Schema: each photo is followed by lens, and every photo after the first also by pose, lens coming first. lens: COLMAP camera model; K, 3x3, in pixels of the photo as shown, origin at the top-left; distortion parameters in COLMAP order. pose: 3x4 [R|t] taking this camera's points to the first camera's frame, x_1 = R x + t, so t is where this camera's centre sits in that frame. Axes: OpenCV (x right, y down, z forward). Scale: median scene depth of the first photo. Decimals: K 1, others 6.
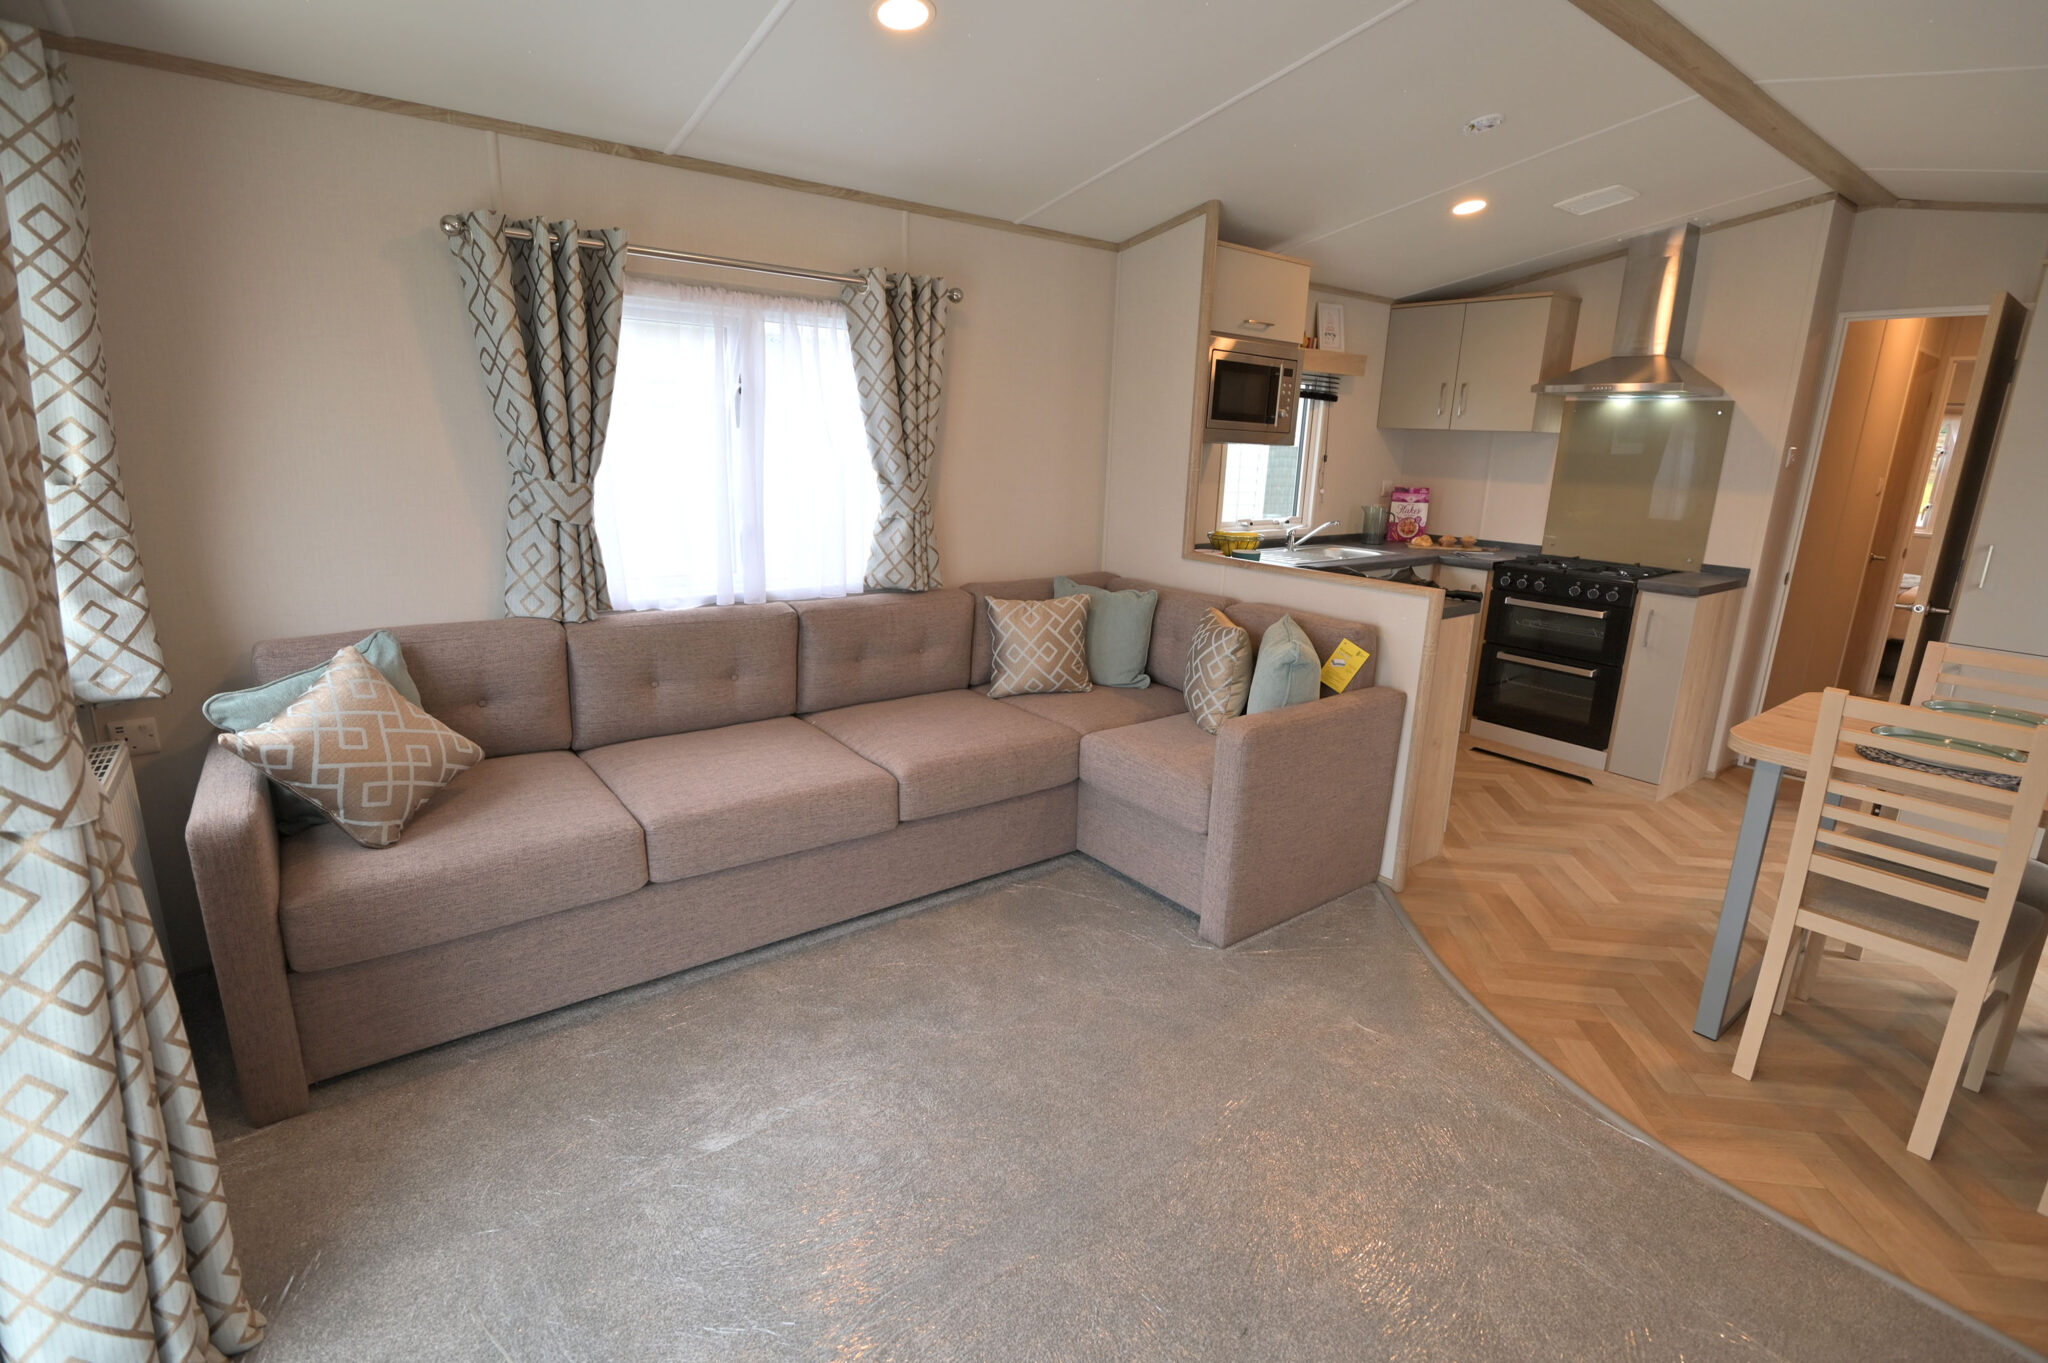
lens RADIAL K [[937.4, 0, 1026.6], [0, 937.4, 677.0], [0, 0, 1]] dist [-0.007603, -0.001053]
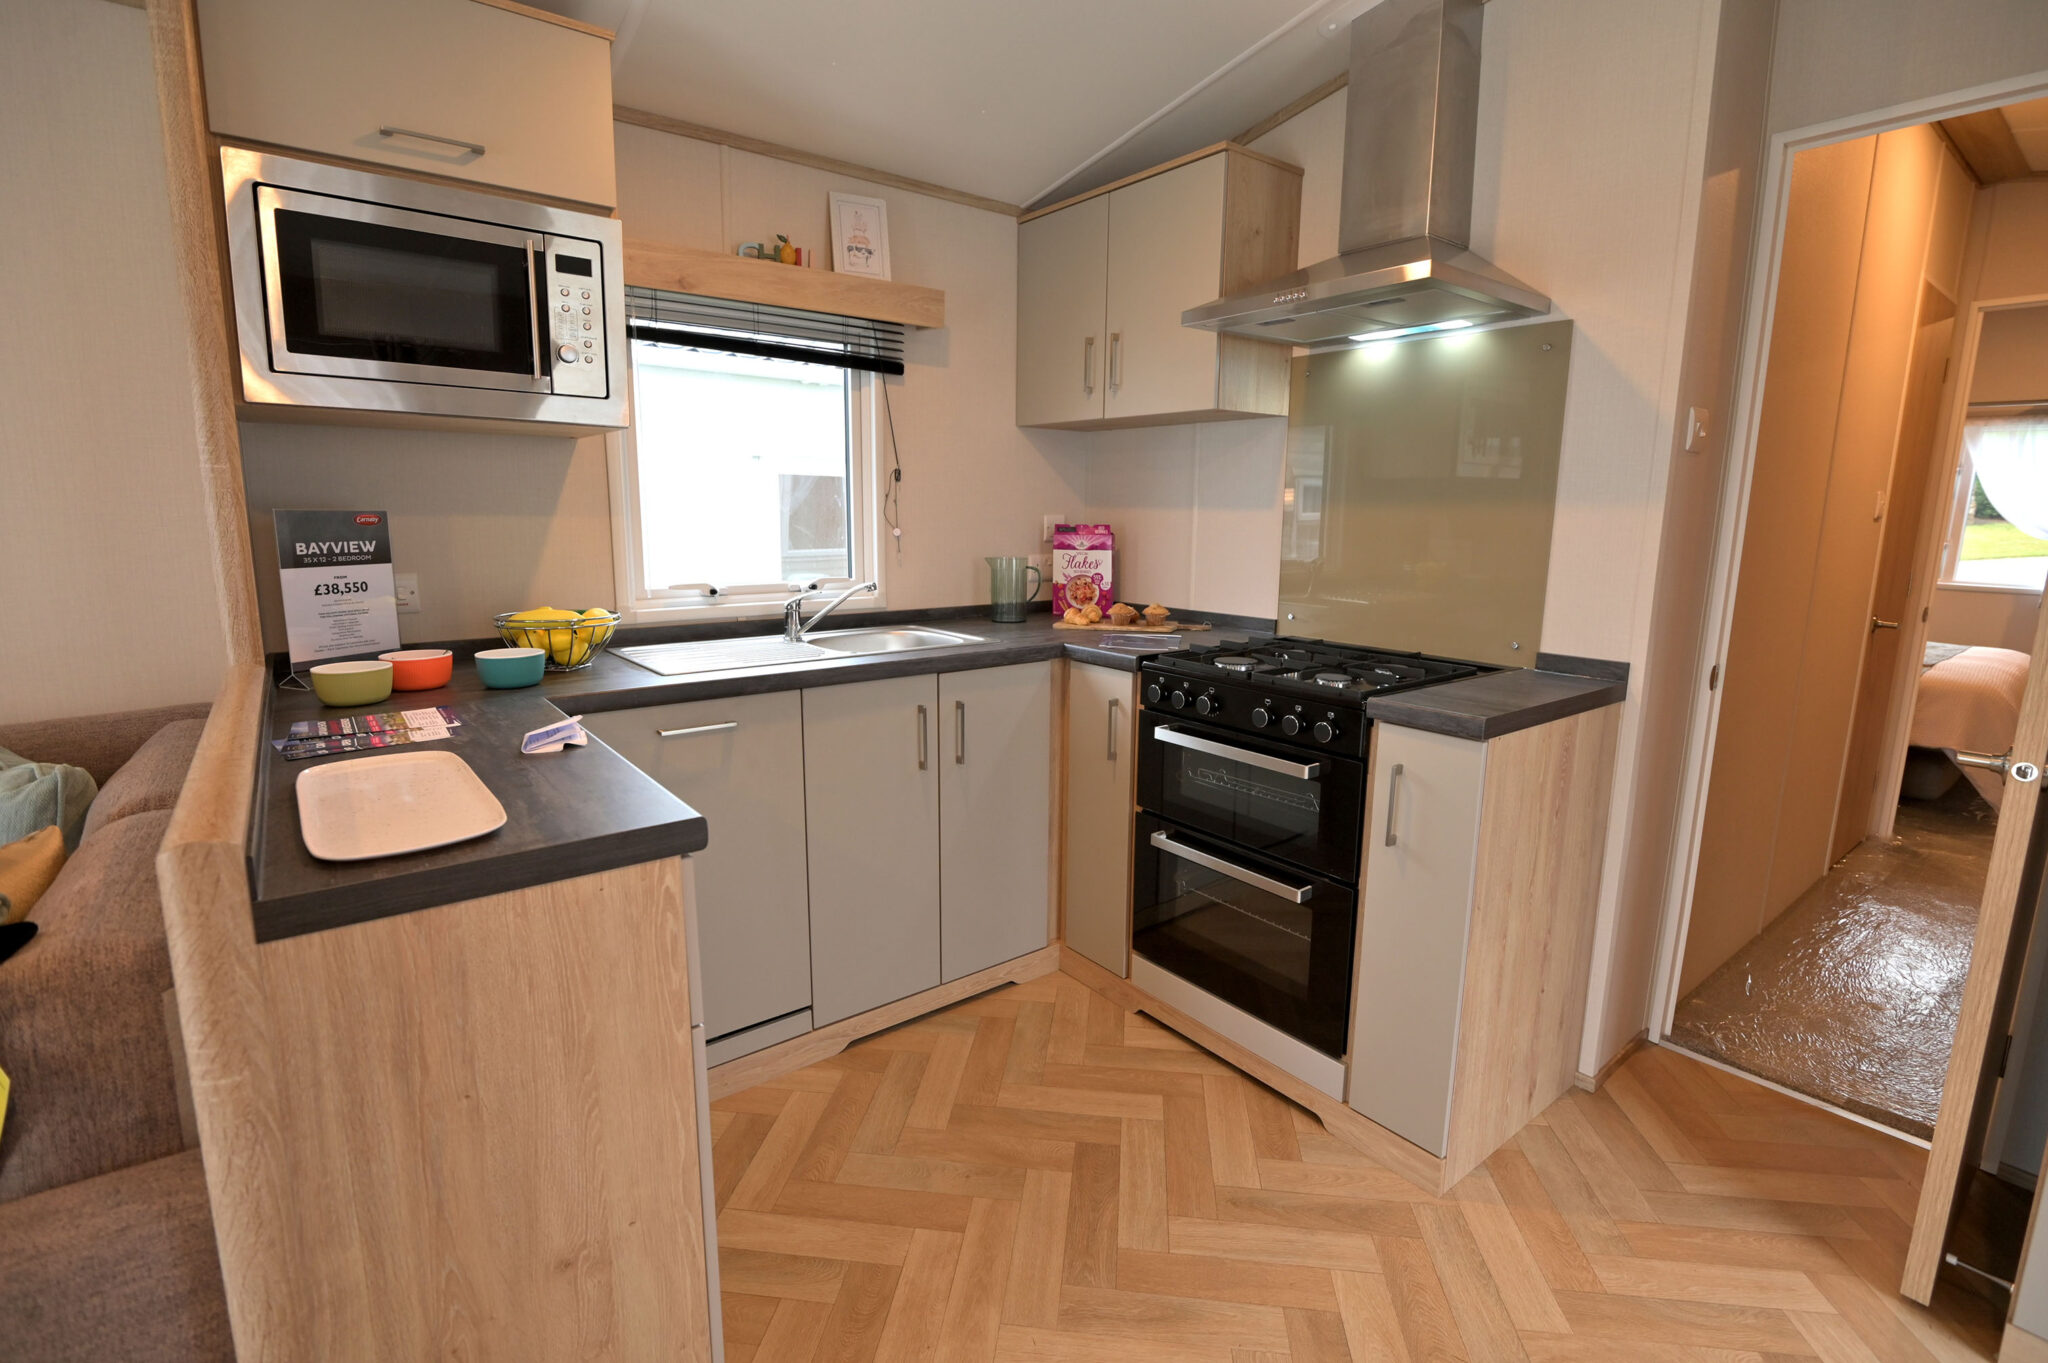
lens RADIAL K [[937.4, 0, 1020.7], [0, 937.4, 678.4], [0, 0, 1]] dist [-0.007603, -0.001053]
pose [[0.999792, -0.020329, -0.001401, 0.432894], [0.020175, 0.997206, -0.071924, -0.074638], [0.002859, 0.071880, 0.997409, 0.486580]]
